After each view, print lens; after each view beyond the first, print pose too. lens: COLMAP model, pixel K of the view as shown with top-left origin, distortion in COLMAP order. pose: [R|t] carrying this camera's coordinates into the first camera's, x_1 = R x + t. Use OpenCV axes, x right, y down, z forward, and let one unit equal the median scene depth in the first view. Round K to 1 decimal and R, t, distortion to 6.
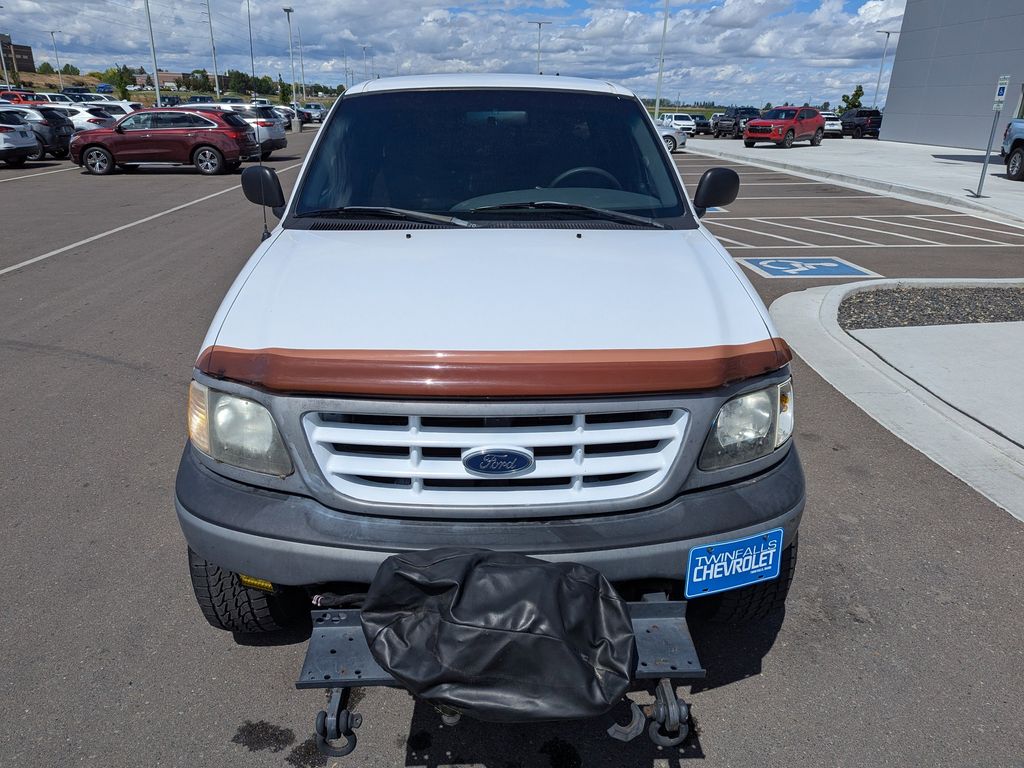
lens RADIAL K [[720.5, 0, 509.0], [0, 720.5, 396.8], [0, 0, 1]] dist [0.058580, -0.044806]
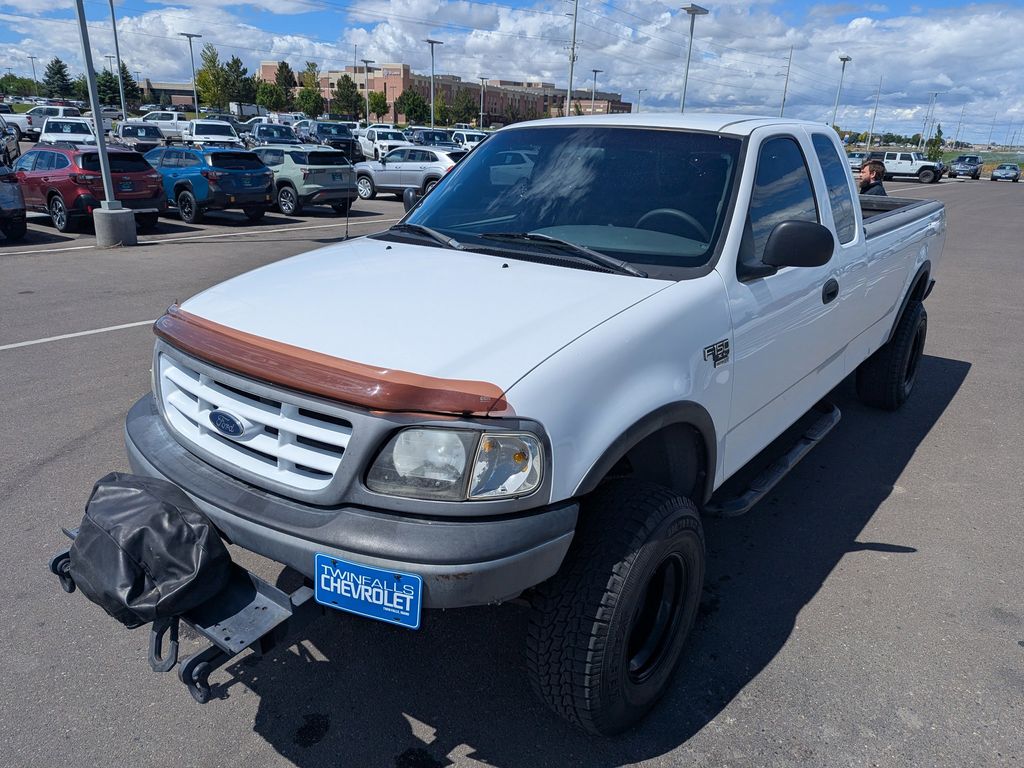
lens RADIAL K [[724.5, 0, 506.9], [0, 724.5, 390.4], [0, 0, 1]] dist [0.048420, -0.027898]
pose [[0.762207, 0.221122, -0.608396, 0.994235], [-0.261406, 0.964950, 0.023218, -0.103932], [0.592206, 0.141342, 0.793294, 0.292622]]
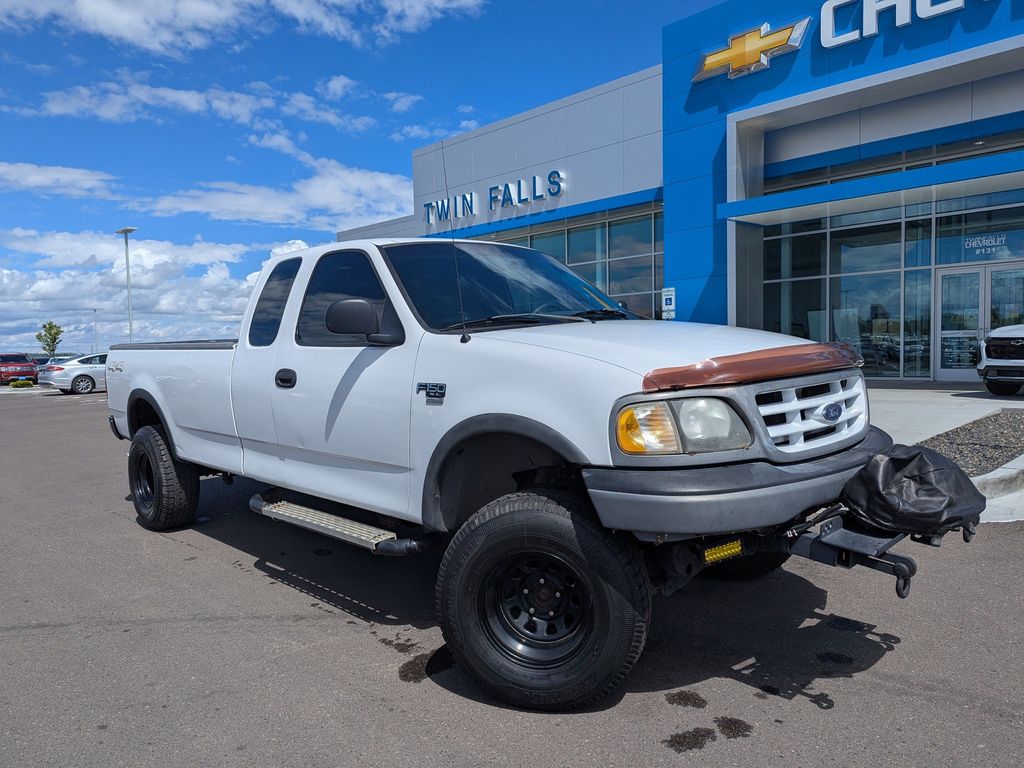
lens RADIAL K [[720.5, 0, 509.0], [0, 720.5, 396.8], [0, 0, 1]] dist [0.058580, -0.044806]
pose [[0.733692, -0.085094, 0.674133, -1.501468], [0.294157, 0.934116, -0.202234, 0.161858], [-0.612510, 0.346679, 0.710384, 0.277882]]
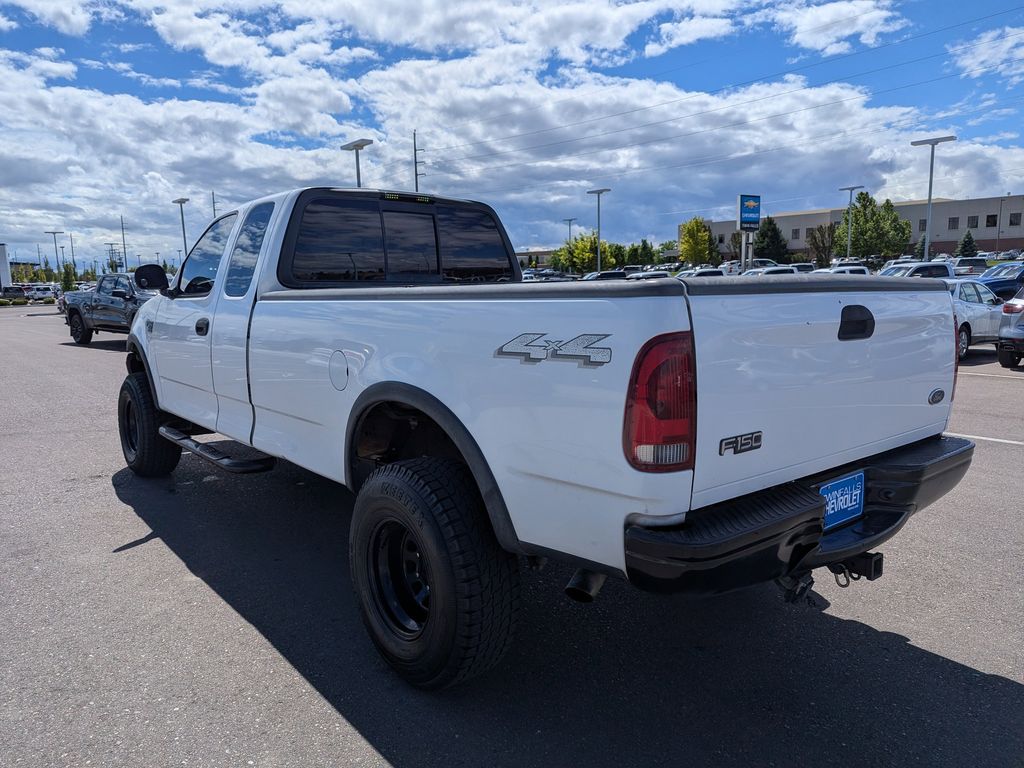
lens RADIAL K [[719.6, 0, 509.2], [0, 719.6, 385.4], [0, 0, 1]] dist [0.049858, -0.035077]
pose [[-0.794750, 0.079546, -0.601702, 1.059801], [-0.229784, 0.878143, 0.419600, -1.513017], [0.561758, 0.471738, -0.679626, 4.320368]]
